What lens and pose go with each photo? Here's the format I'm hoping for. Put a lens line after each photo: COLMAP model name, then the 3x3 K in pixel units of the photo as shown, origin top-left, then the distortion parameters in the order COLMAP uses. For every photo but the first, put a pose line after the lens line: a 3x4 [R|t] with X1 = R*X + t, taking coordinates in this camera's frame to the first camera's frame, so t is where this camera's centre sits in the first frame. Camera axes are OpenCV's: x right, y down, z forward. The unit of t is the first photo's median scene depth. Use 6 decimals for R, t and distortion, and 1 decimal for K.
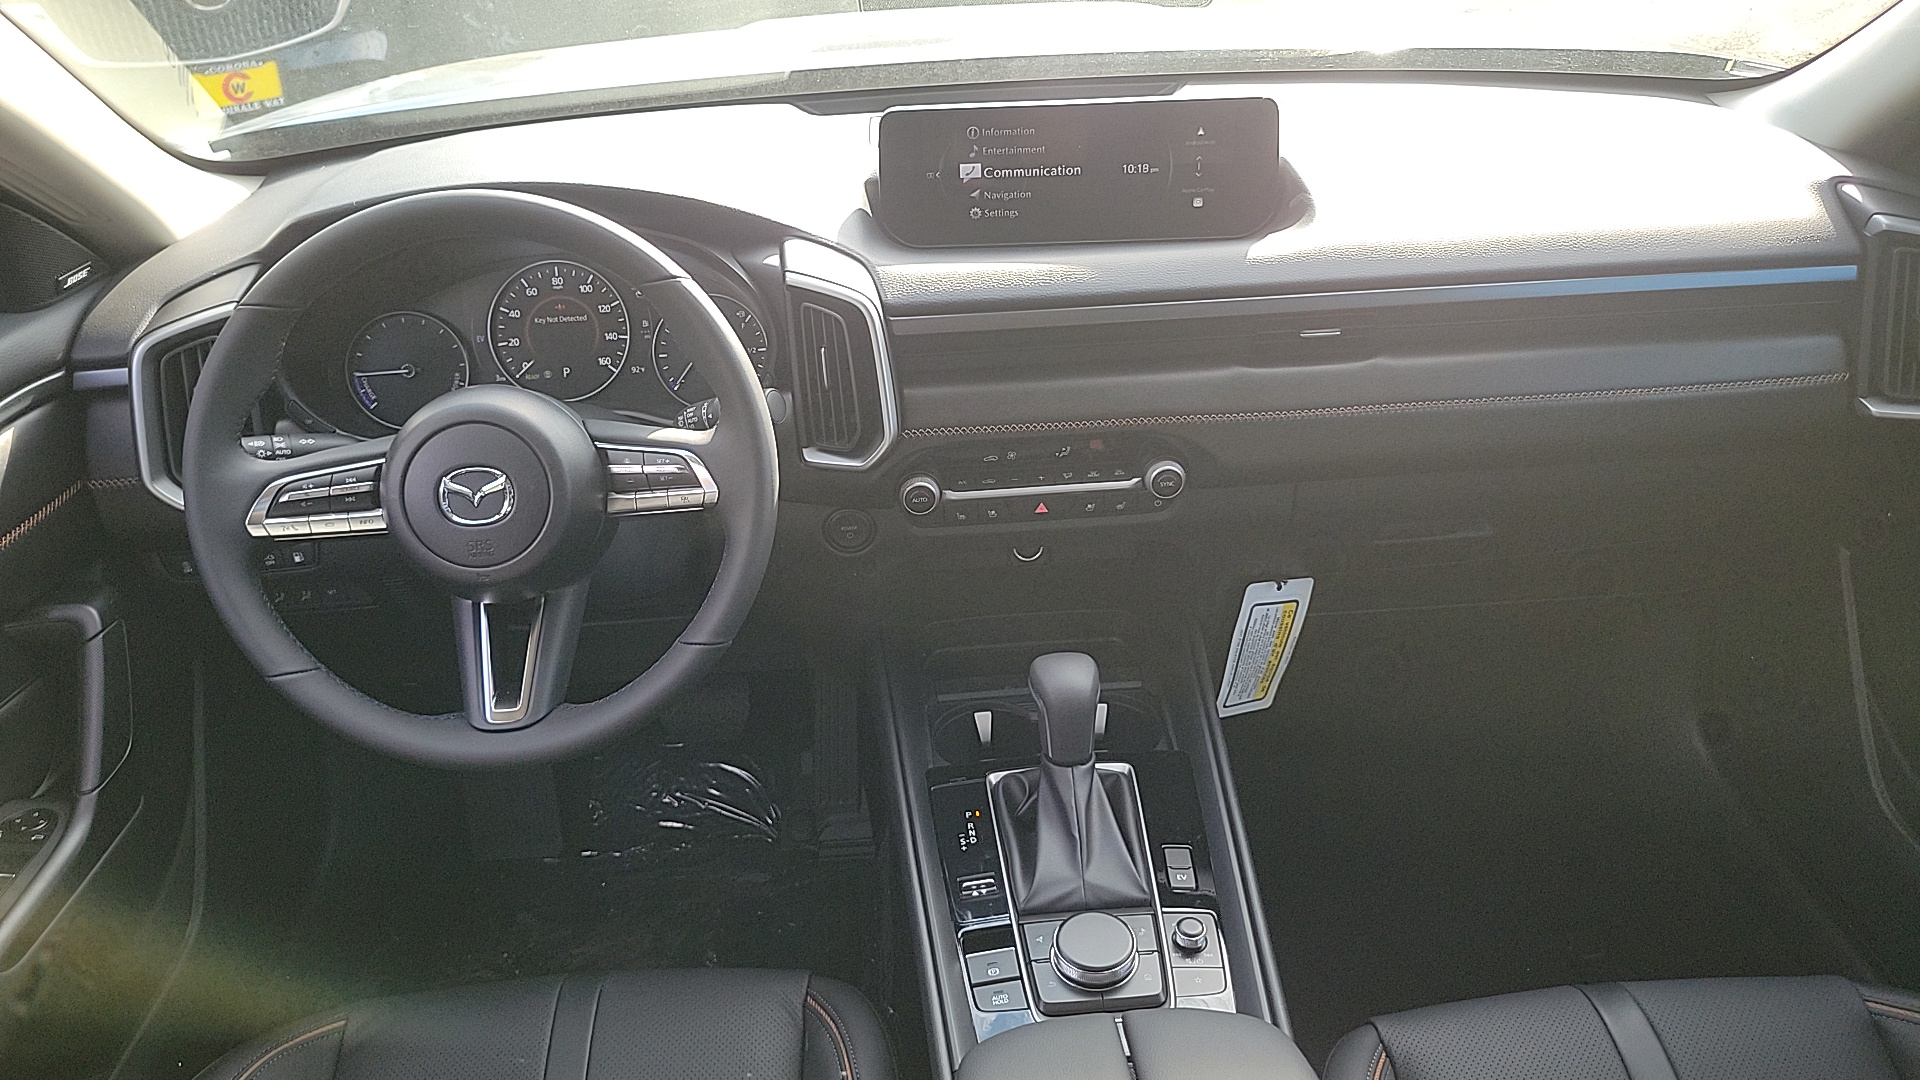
lens RADIAL K [[1430.8, 0, 960.0], [0, 1430.8, 540.0], [0, 0, 1]] dist [0.022832, -0.028172]
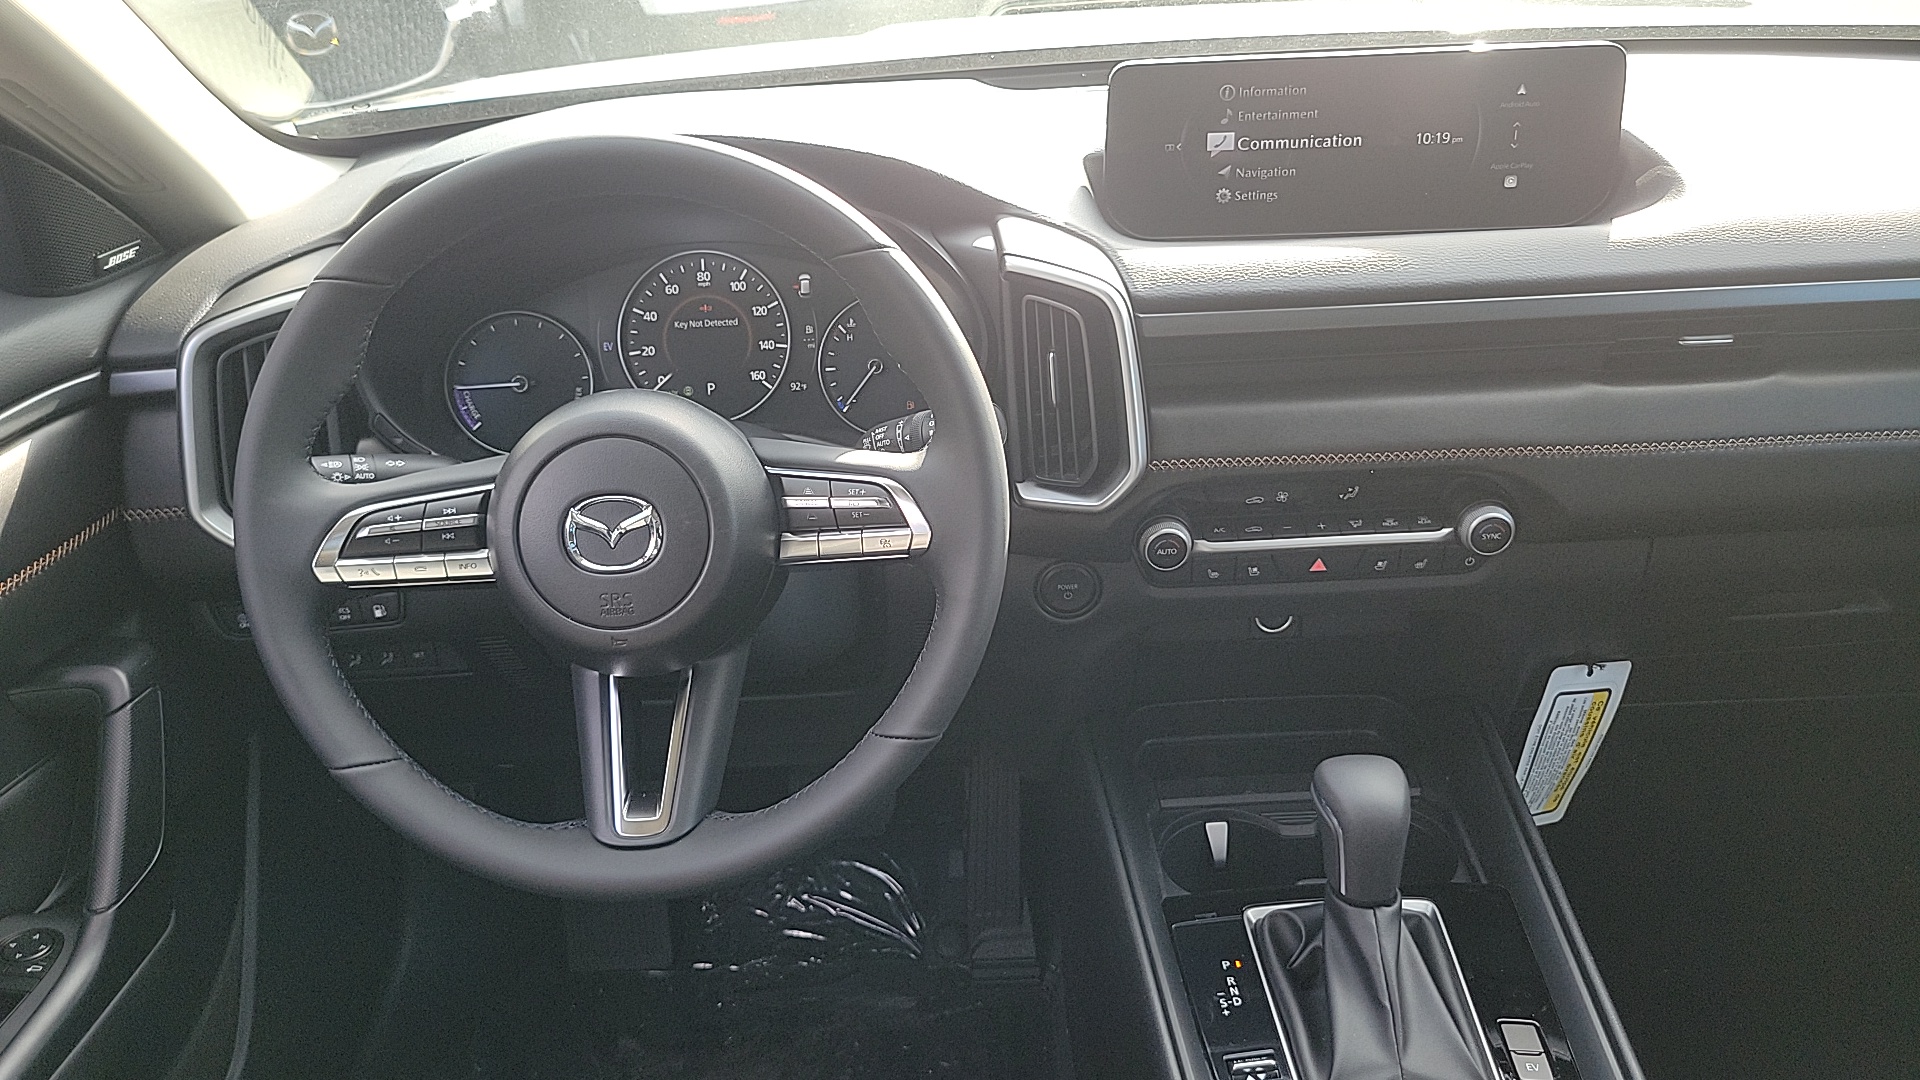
lens RADIAL K [[1472.7, 0, 980.3], [0, 1472.7, 546.7], [0, 0, 1]] dist [0.013056, -0.009945]
pose [[0.998717, 0.016293, -0.047951, -0.095764], [-0.018213, 0.999038, -0.039880, 0.003089], [0.047255, 0.040702, 0.998053, 0.211708]]
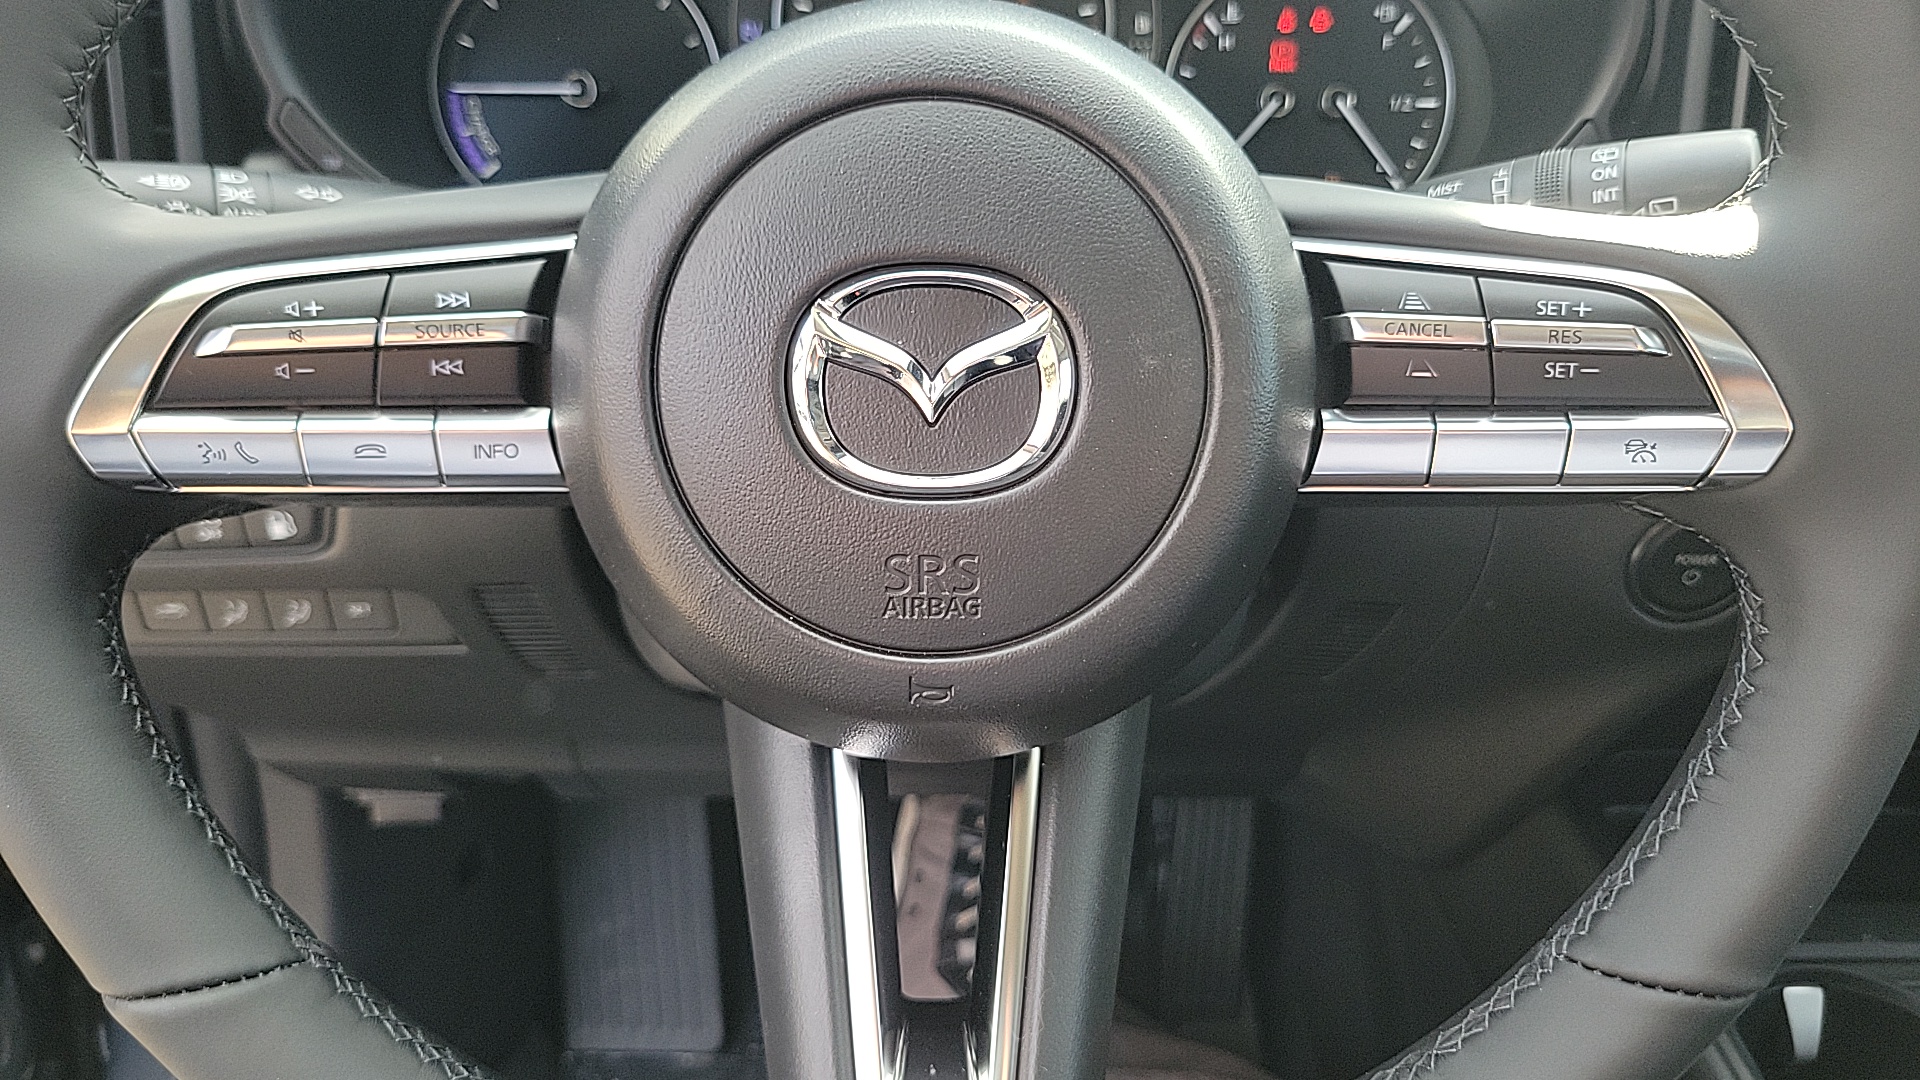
lens RADIAL K [[1503.5, 0, 956.9], [0, 1503.5, 486.6], [0, 0, 1]] dist [0.054110, -0.048800]
pose [[0.996454, 0.073878, -0.040257, -0.283944], [-0.074338, 0.997182, -0.010048, -0.008412], [0.039401, 0.013005, 0.999139, 0.645106]]
